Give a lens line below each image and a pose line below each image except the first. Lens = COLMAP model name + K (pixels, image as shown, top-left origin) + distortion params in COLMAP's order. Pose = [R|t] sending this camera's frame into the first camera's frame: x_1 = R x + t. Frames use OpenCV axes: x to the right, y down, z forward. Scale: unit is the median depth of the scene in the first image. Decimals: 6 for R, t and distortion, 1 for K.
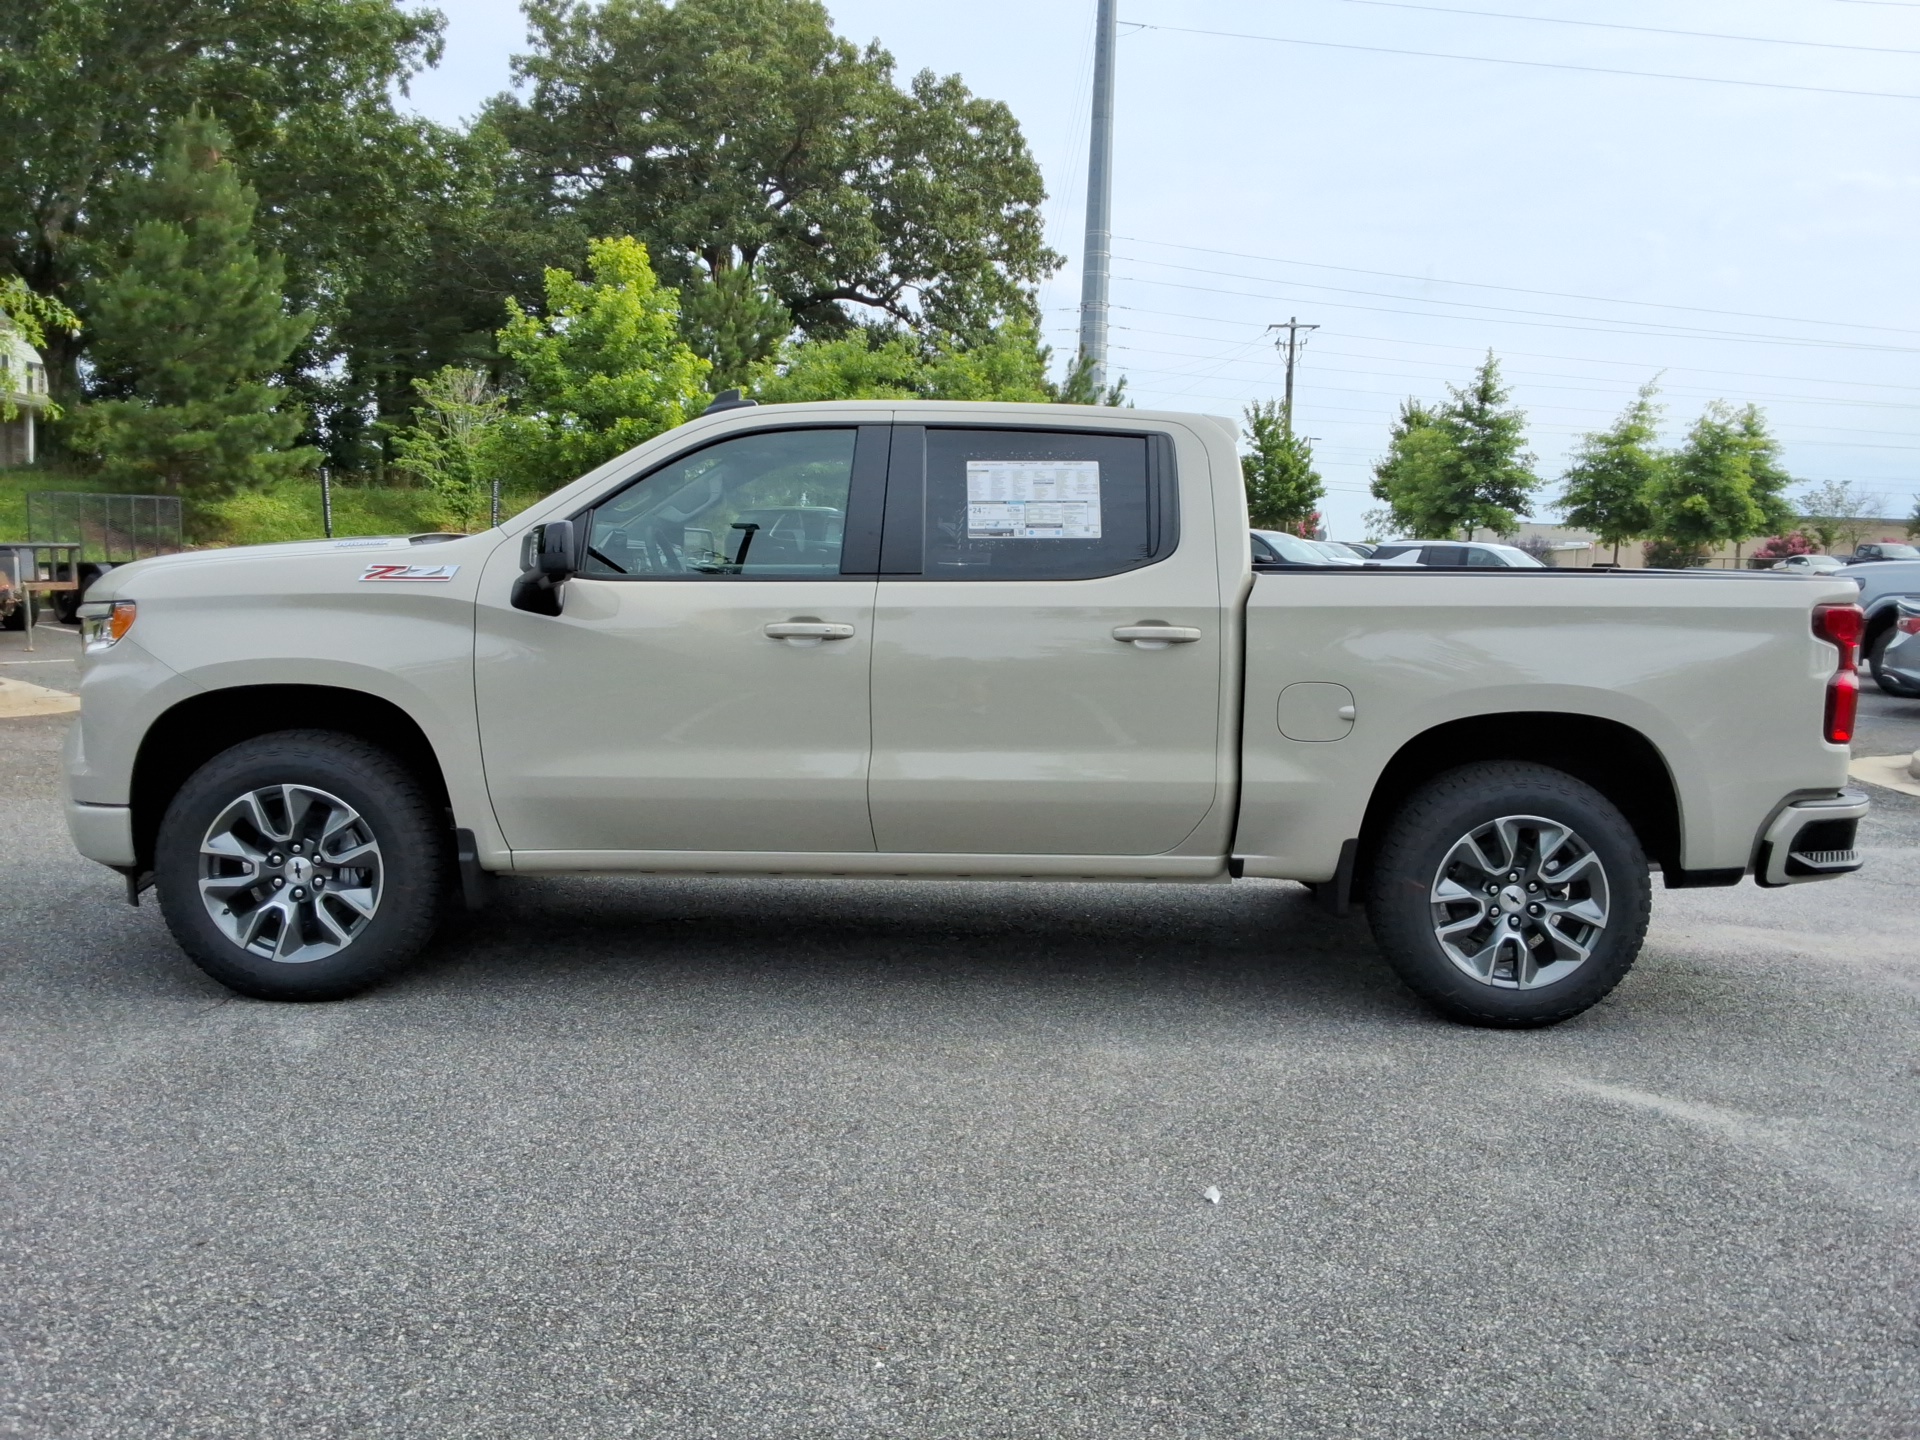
lens RADIAL K [[1542.4, 0, 946.2], [0, 1542.4, 707.8], [0, 0, 1]] dist [0.081647, -0.117305]
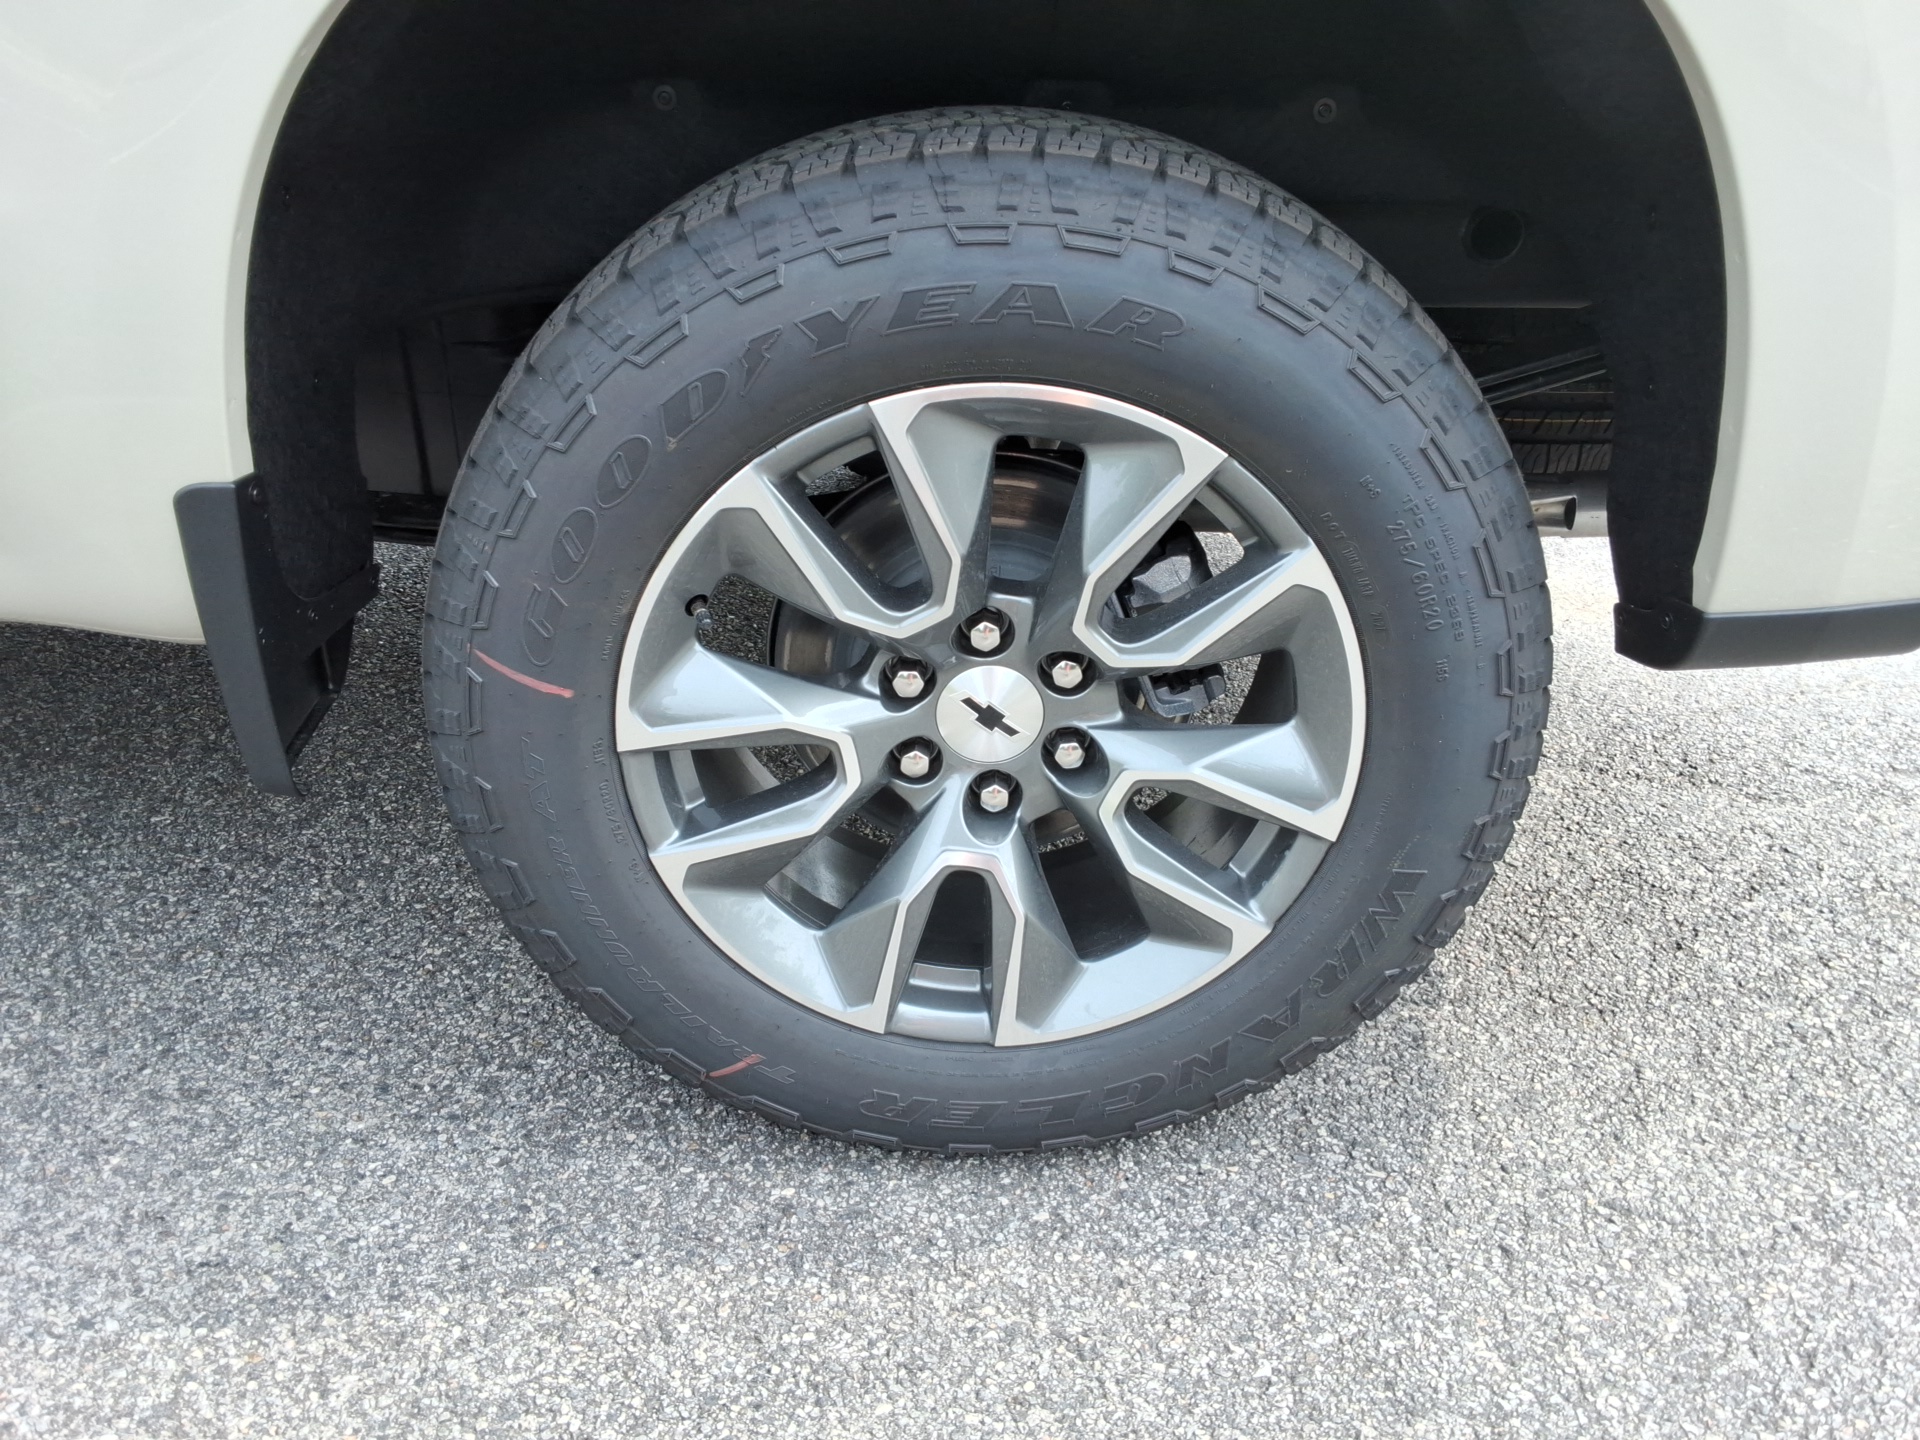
lens RADIAL K [[1542.4, 0, 948.4], [0, 1542.4, 724.0], [0, 0, 1]] dist [0.081647, -0.117305]
pose [[0.999993, 0.002879, -0.002298, 0.359167], [-0.001872, 0.934382, 0.356267, 0.036652], [0.003173, -0.356260, 0.934381, 0.772480]]
